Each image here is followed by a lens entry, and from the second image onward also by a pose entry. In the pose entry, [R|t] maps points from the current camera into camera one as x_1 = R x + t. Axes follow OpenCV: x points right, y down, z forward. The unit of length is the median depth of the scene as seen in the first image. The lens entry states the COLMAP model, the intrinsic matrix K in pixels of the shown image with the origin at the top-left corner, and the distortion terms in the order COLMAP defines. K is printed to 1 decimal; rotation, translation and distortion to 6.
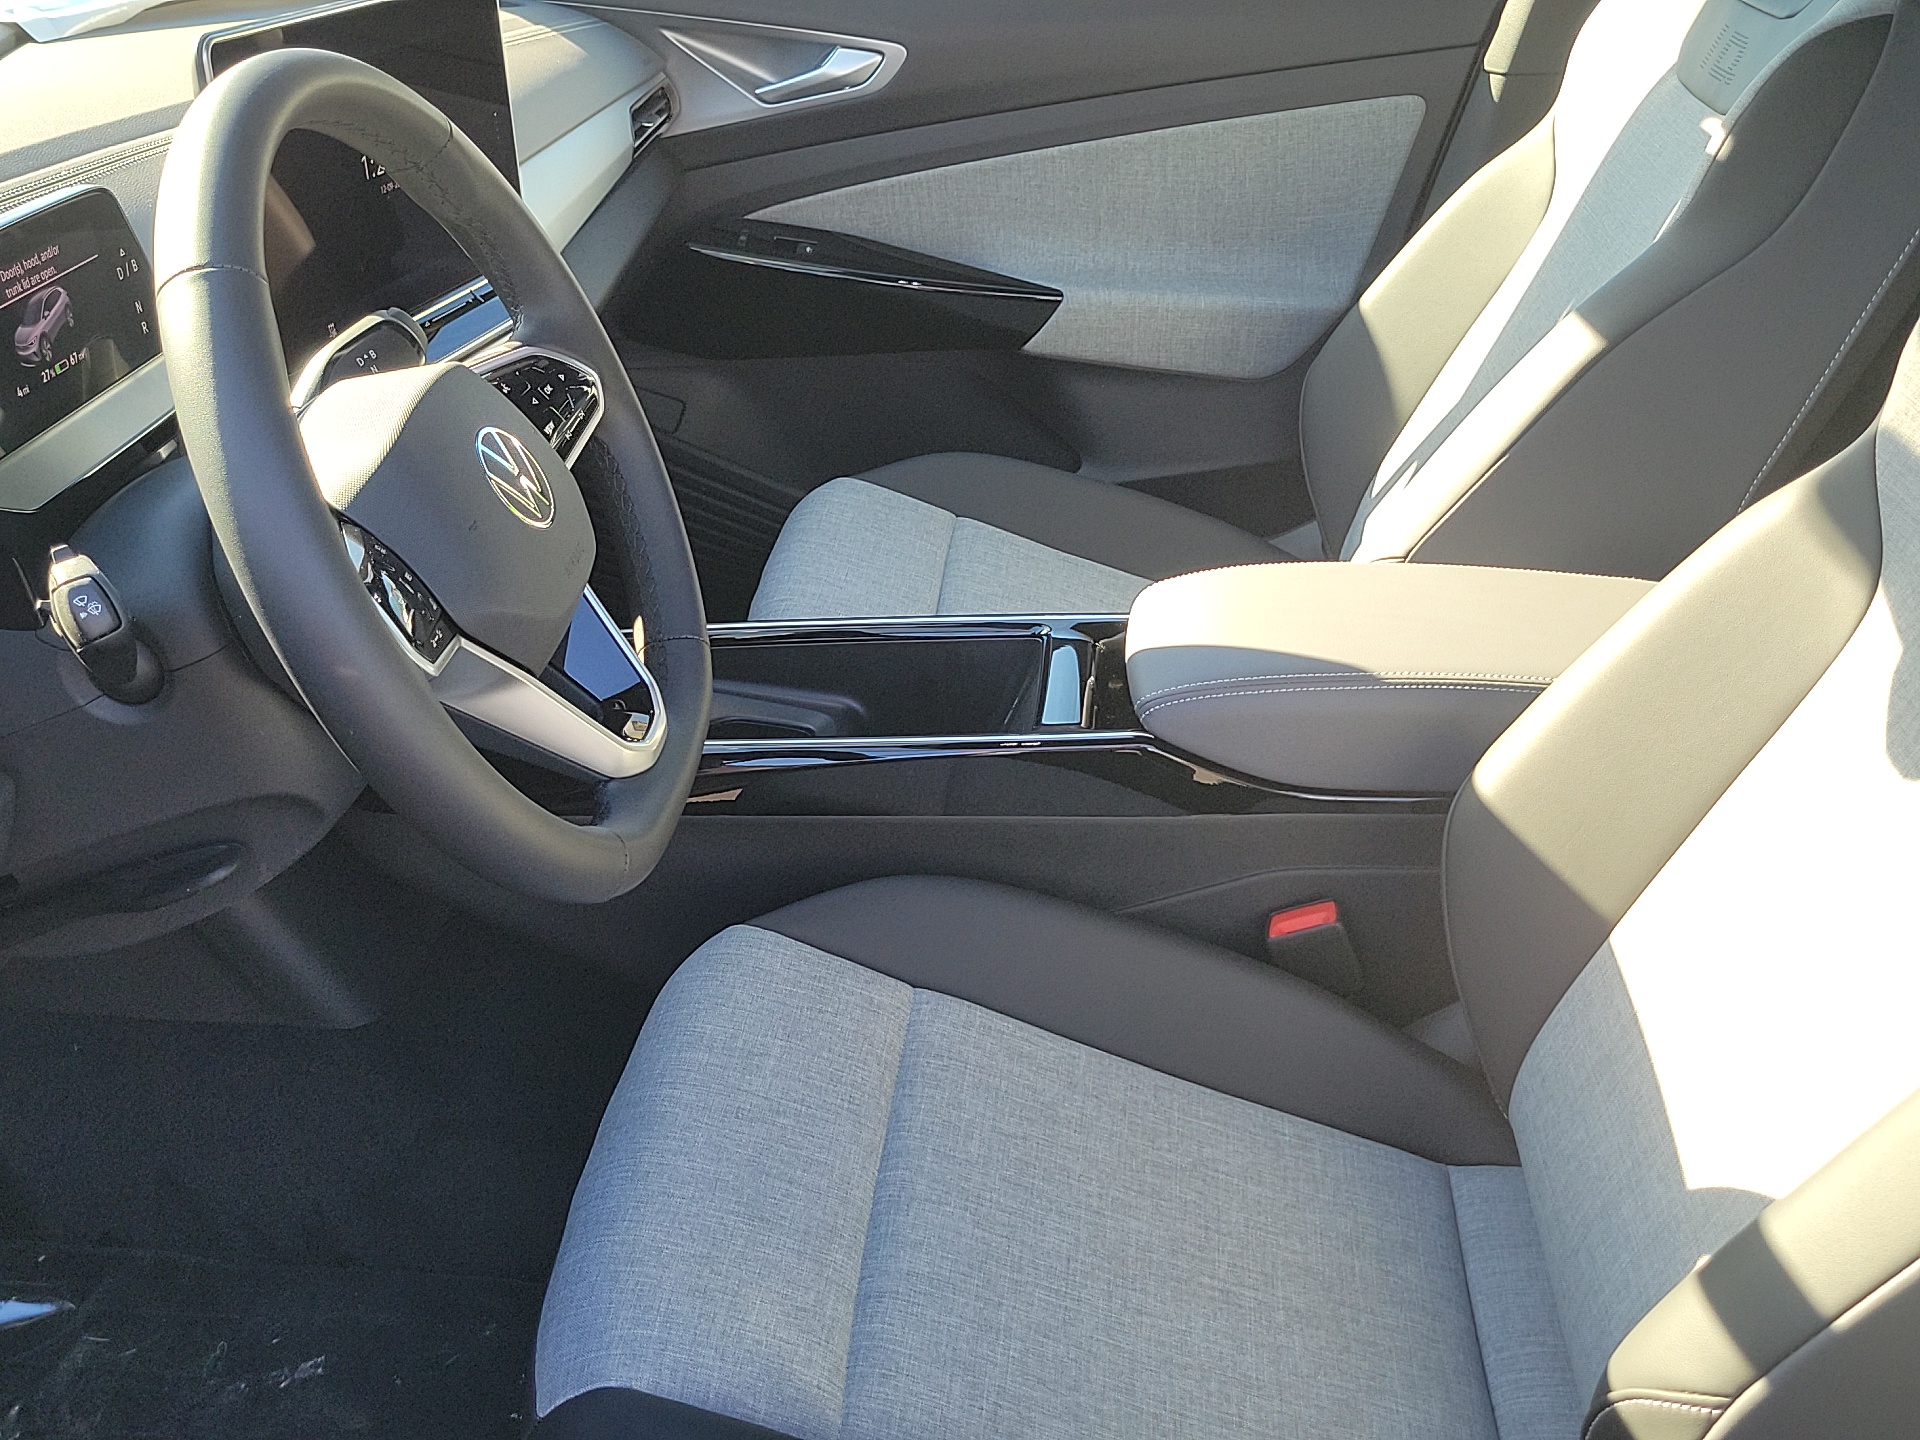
lens RADIAL K [[1944.2, 0, 965.3], [0, 1944.2, 739.5], [0, 0, 1]] dist [0.034067, -0.007364]
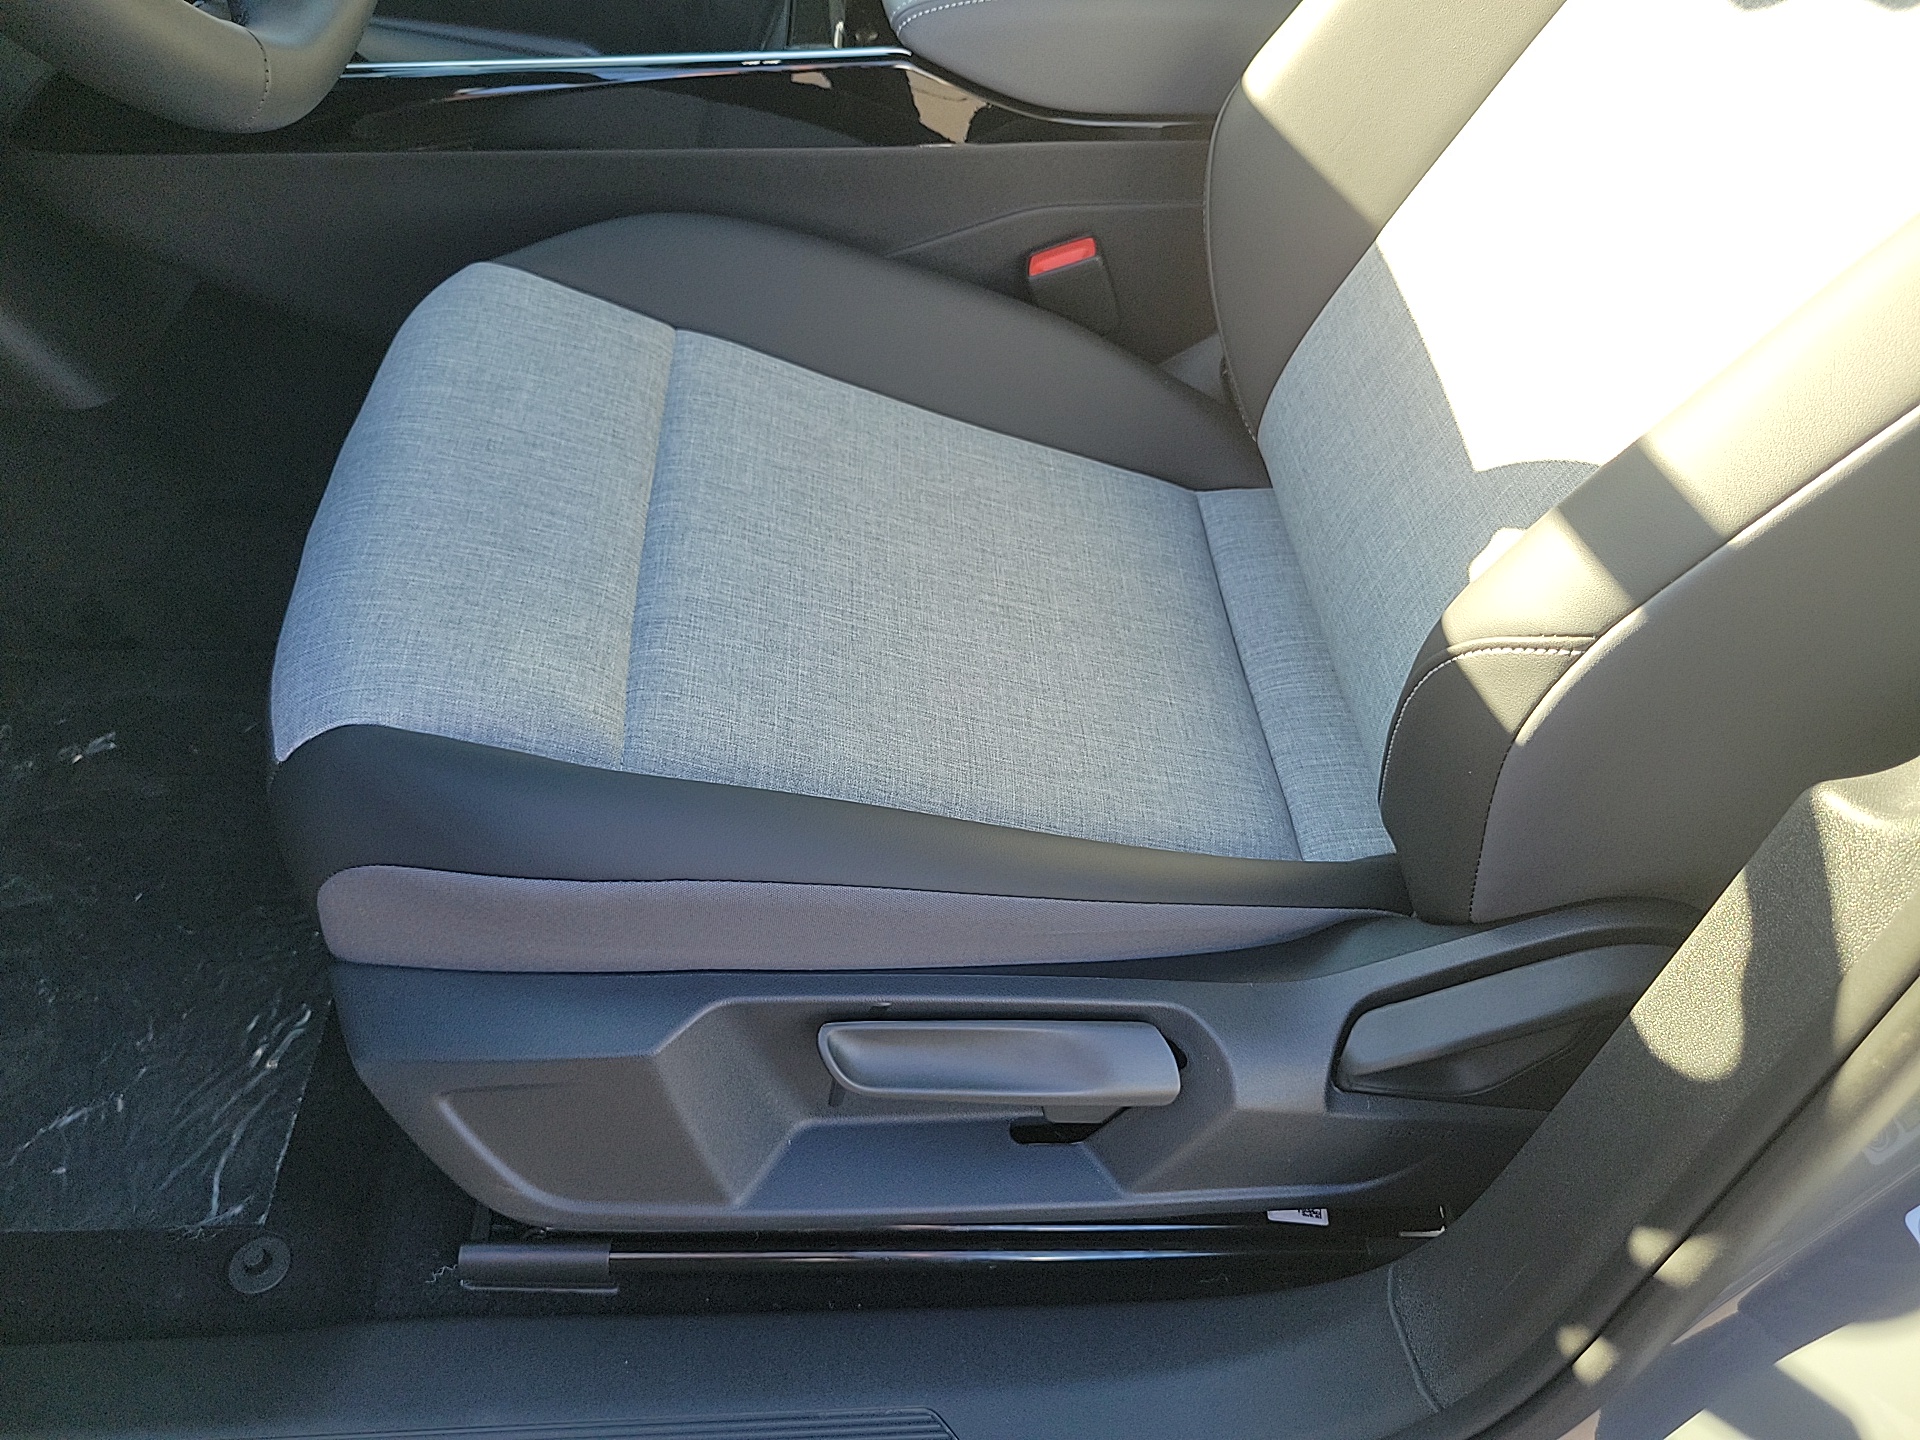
lens RADIAL K [[1437.0, 0, 960.0], [0, 1437.0, 720.0], [0, 0, 1]] dist [-0.007127, -0.001421]
pose [[0.987533, -0.065460, 0.143154, -0.001734], [0.019079, 0.952501, 0.303938, 0.110309], [-0.156250, -0.297417, 0.941875, 0.276573]]
